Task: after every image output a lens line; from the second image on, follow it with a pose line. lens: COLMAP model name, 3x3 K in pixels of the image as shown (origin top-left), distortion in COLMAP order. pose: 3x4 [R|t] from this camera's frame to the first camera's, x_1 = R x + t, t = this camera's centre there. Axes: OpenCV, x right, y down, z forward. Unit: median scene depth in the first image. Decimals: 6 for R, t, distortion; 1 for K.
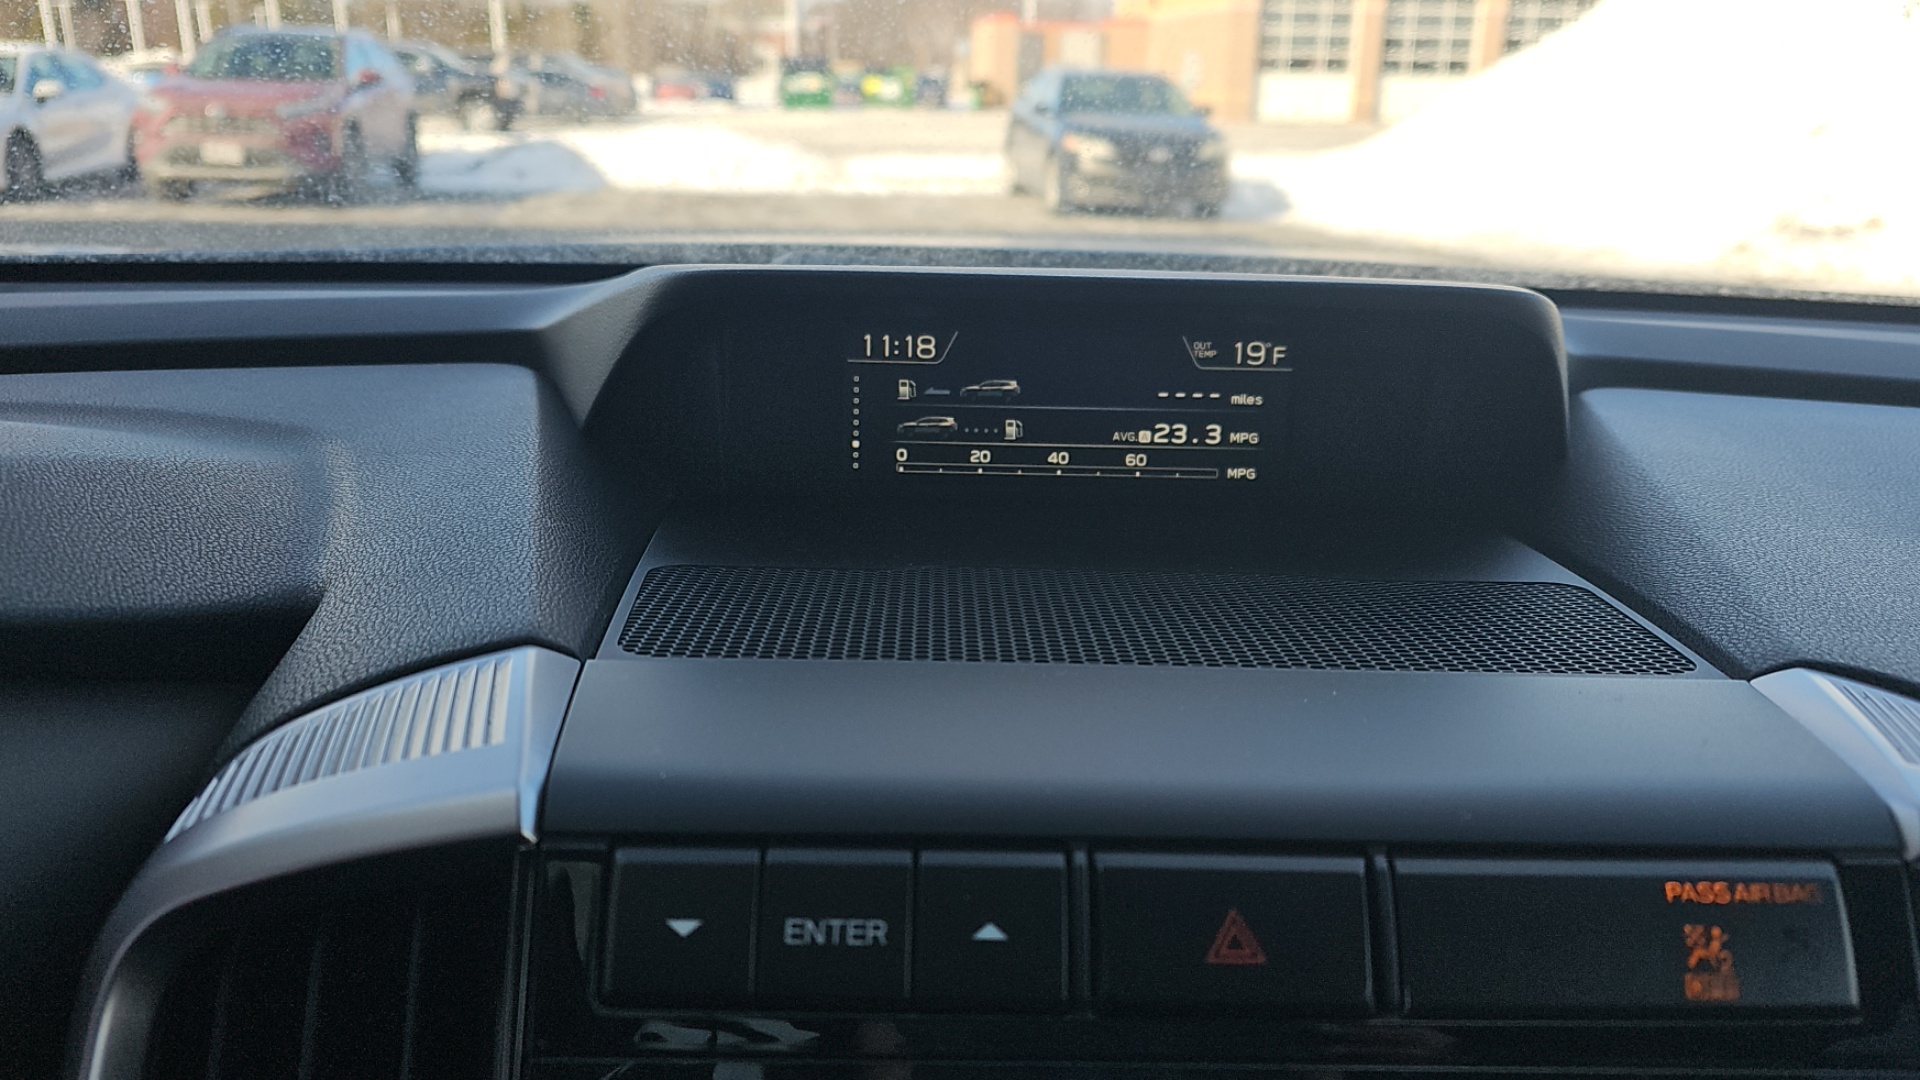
lens RADIAL K [[1404.9, 0, 972.8], [0, 1404.9, 540.0], [0, 0, 1]] dist [0.046360, -0.059790]
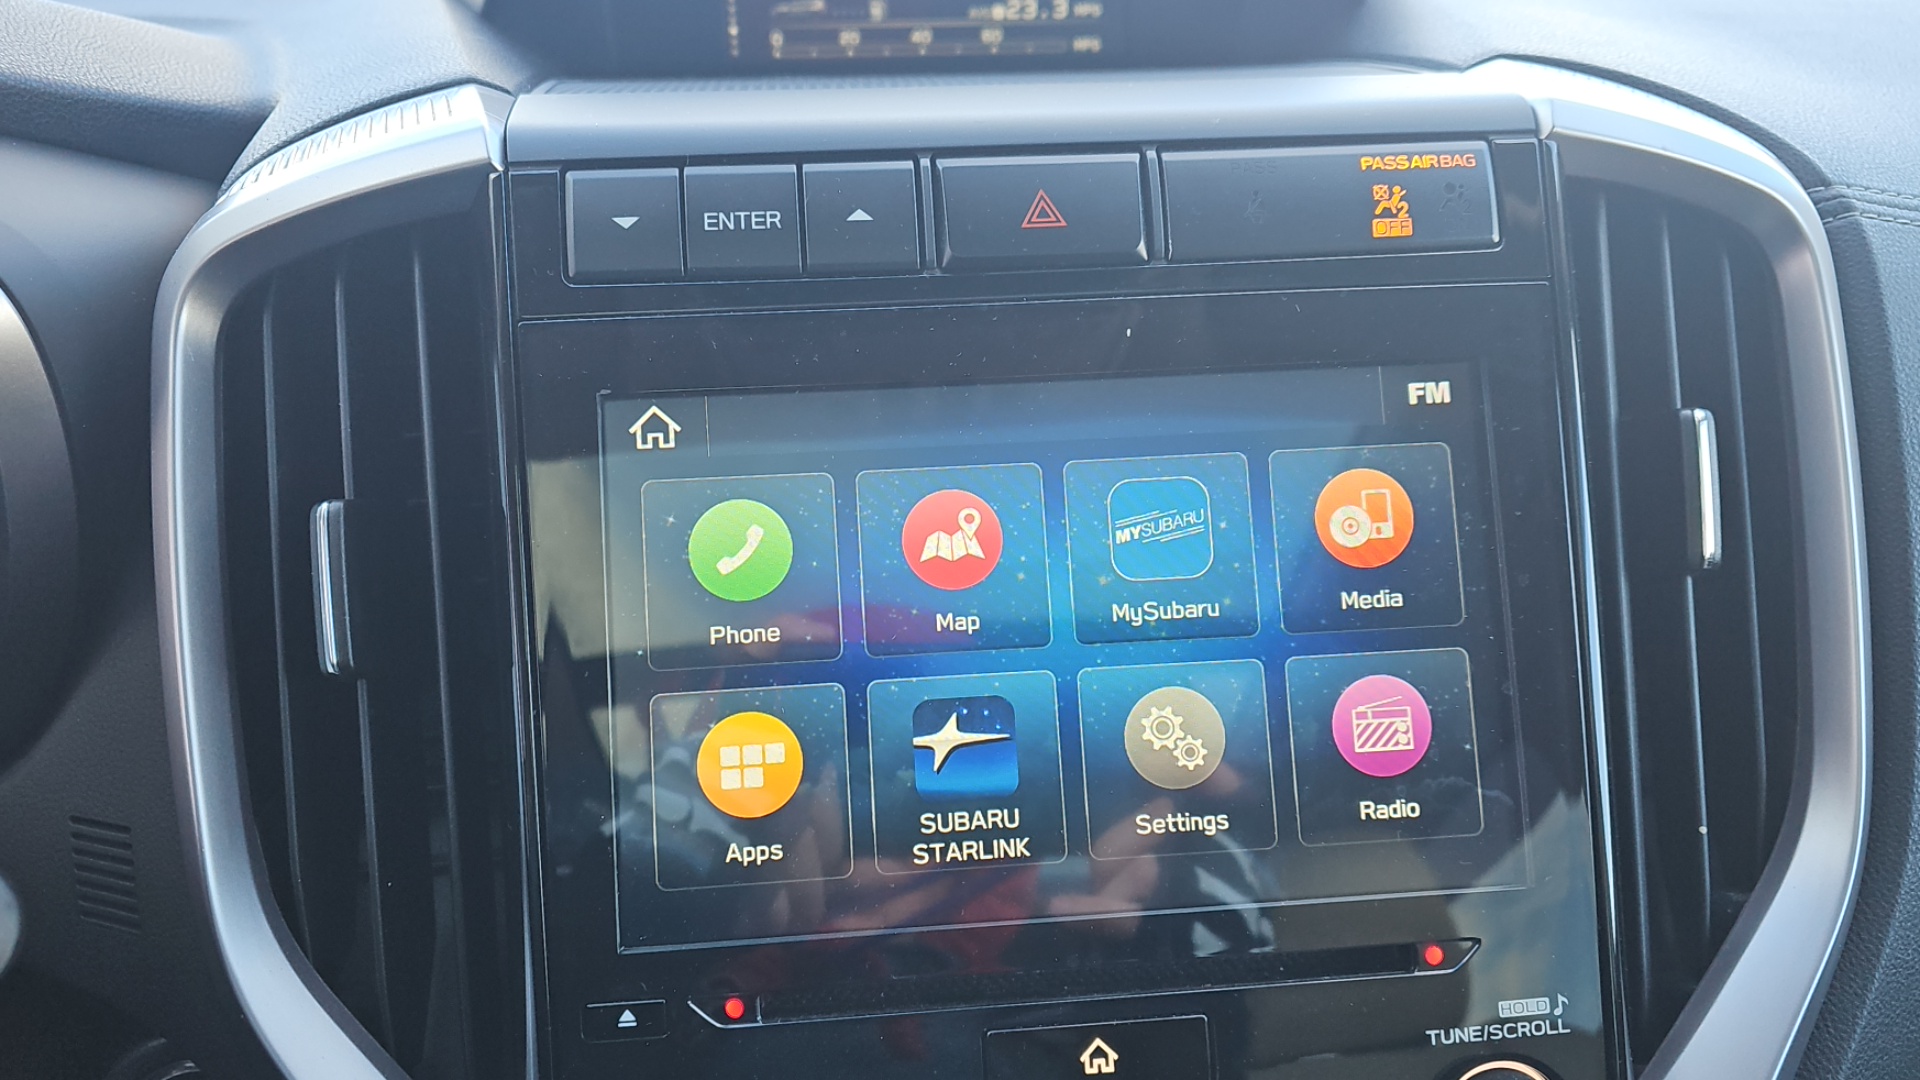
lens RADIAL K [[1423.8, 0, 960.0], [0, 1423.8, 540.0], [0, 0, 1]] dist [0.078231, -0.169284]
pose [[0.996518, -0.063995, 0.053441, 0.014728], [0.055454, 0.987383, 0.148320, 0.377268], [-0.062258, -0.144840, 0.987494, -0.370637]]
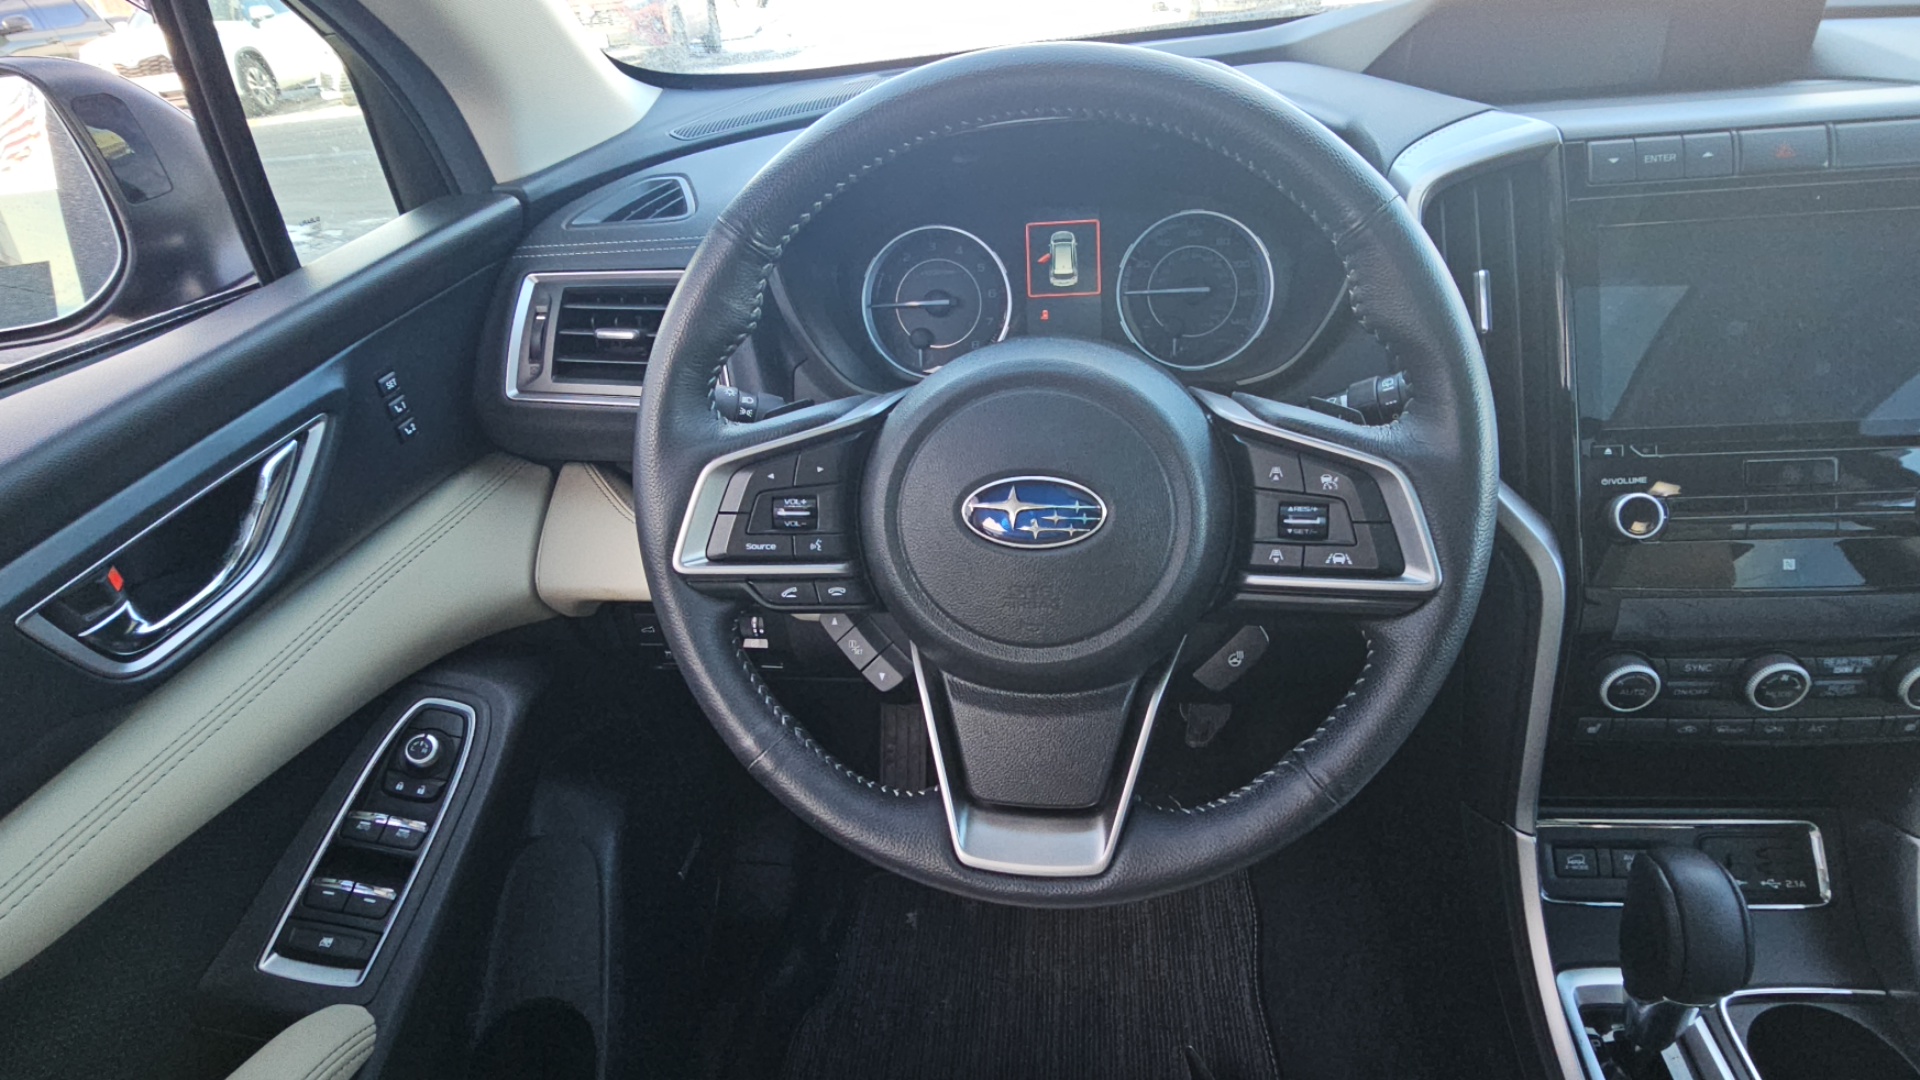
lens RADIAL K [[996.6, 0, 968.2], [0, 996.6, 543.8], [0, 0, 1]] dist [0.003573, -0.000900]
pose [[0.990105, -0.036273, -0.135557, -1.460822], [0.067287, 0.970436, 0.231791, 0.504481], [0.123142, -0.238618, 0.963274, -1.780772]]
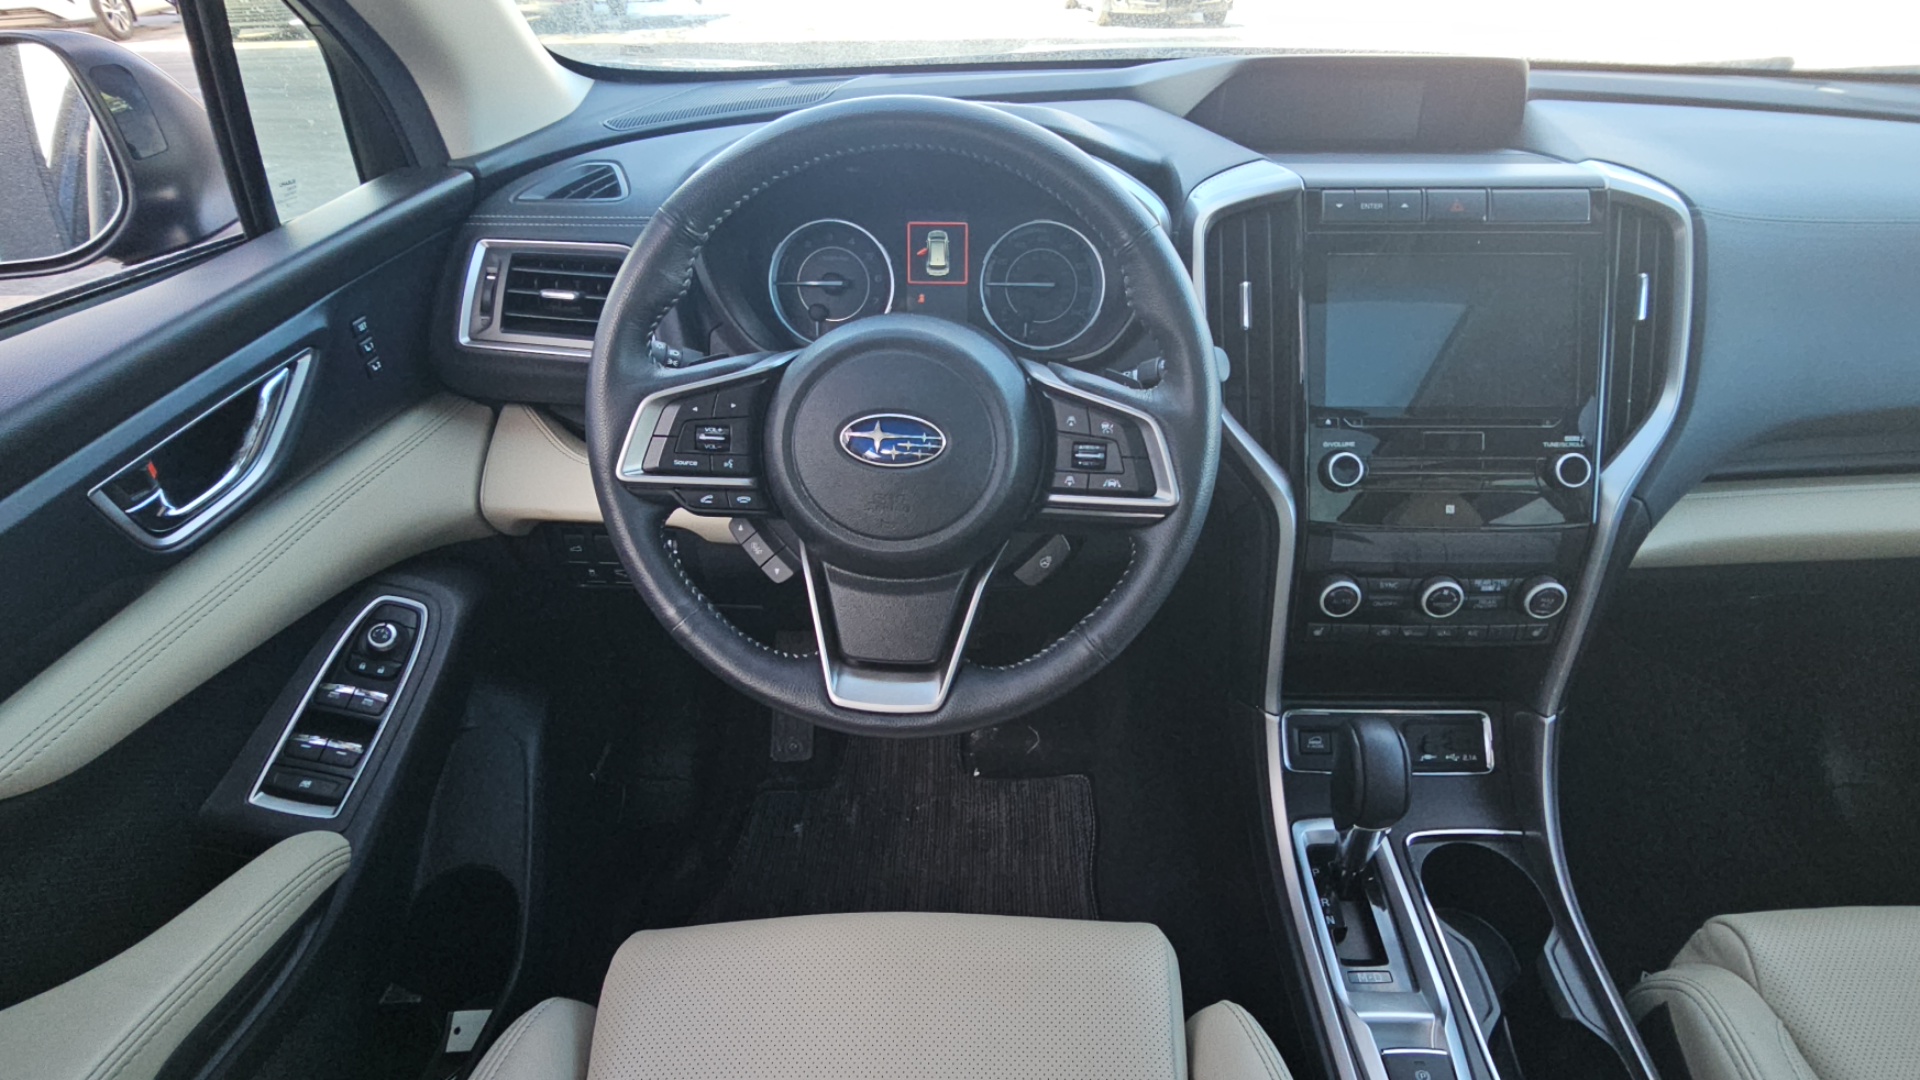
lens RADIAL K [[1000.6, 0, 972.3], [0, 1000.6, 542.9], [0, 0, 1]] dist [0.000852, -0.000676]
pose [[0.999424, -0.005708, -0.033465, -1.299009], [0.013803, 0.968934, 0.246933, 0.512714], [0.031016, -0.247253, 0.968454, -2.509721]]
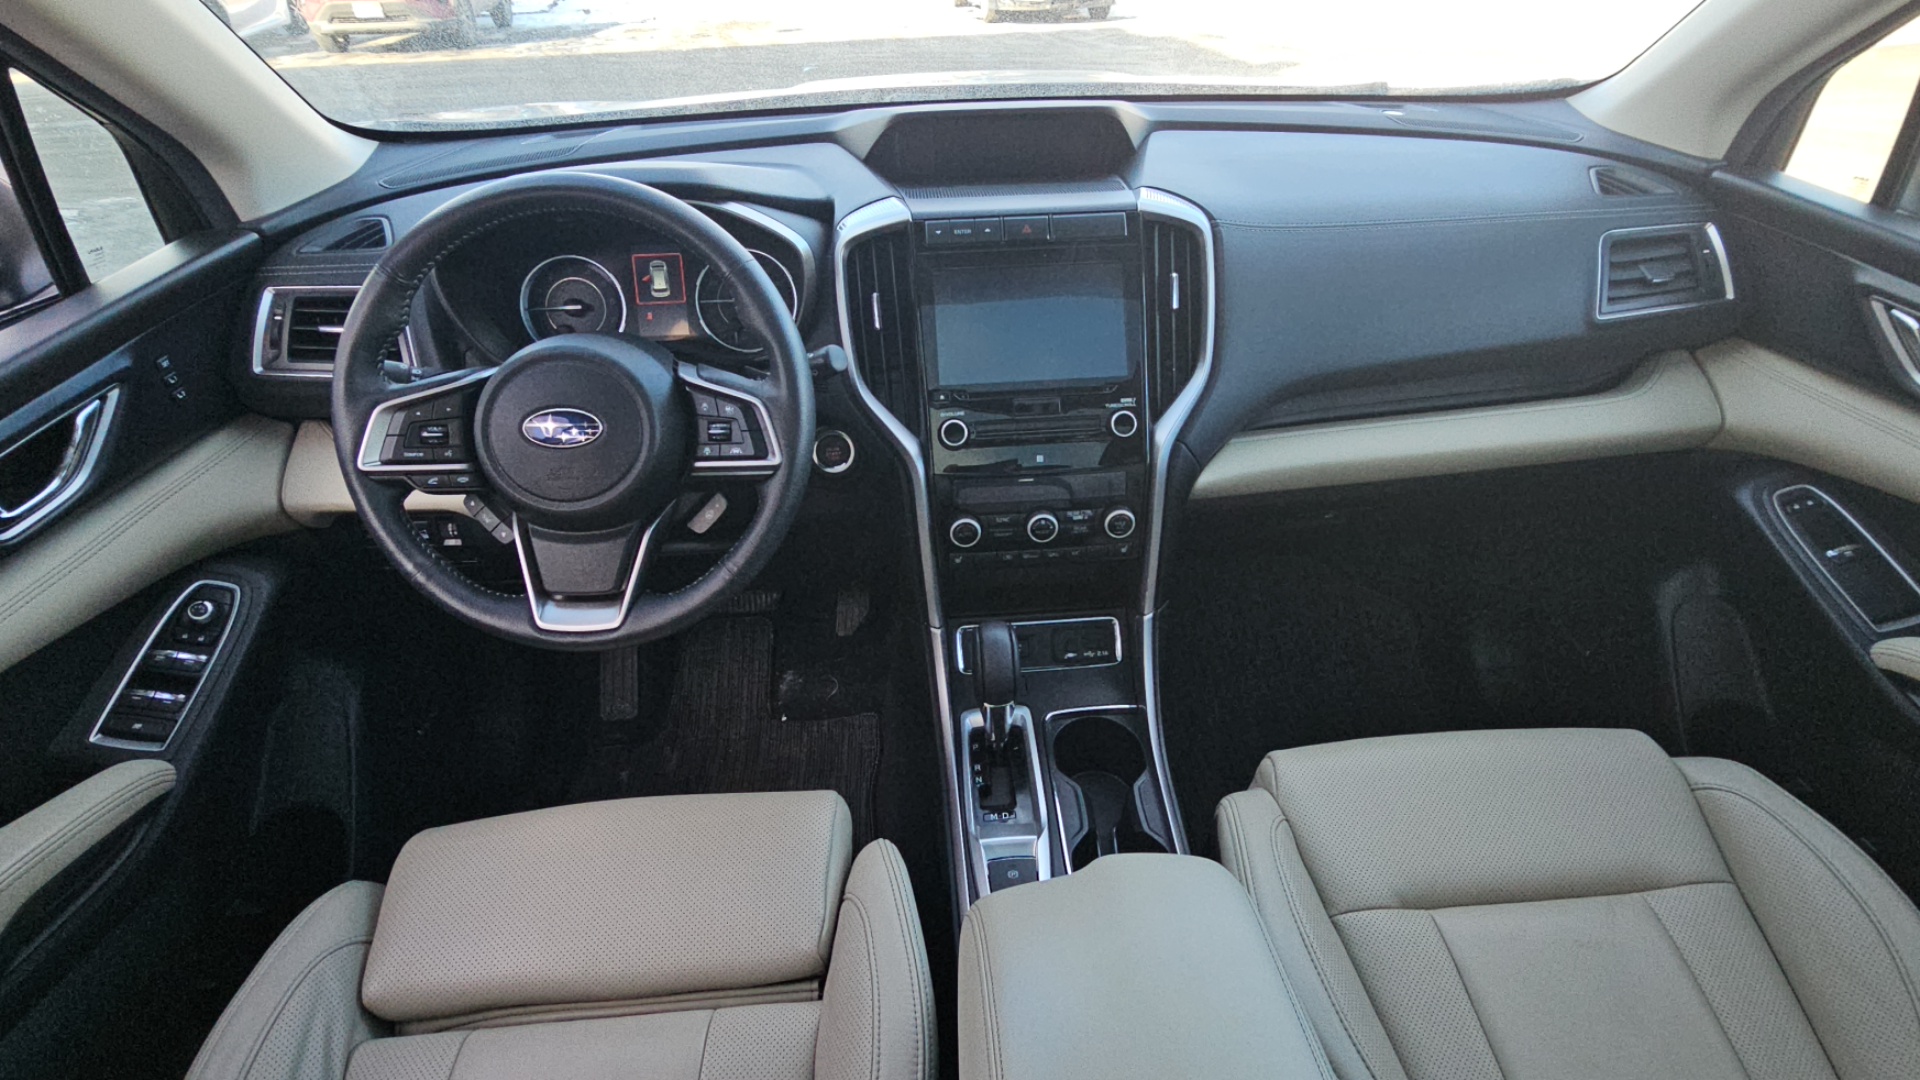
lens RADIAL K [[1006.0, 0, 981.3], [0, 1006.0, 546.0], [0, 0, 1]] dist [0.003779, -0.001536]
pose [[0.997132, -0.070073, 0.028580, -0.237530], [0.060516, 0.965084, 0.254853, 0.479642], [-0.045441, -0.252392, 0.966557, -3.546742]]
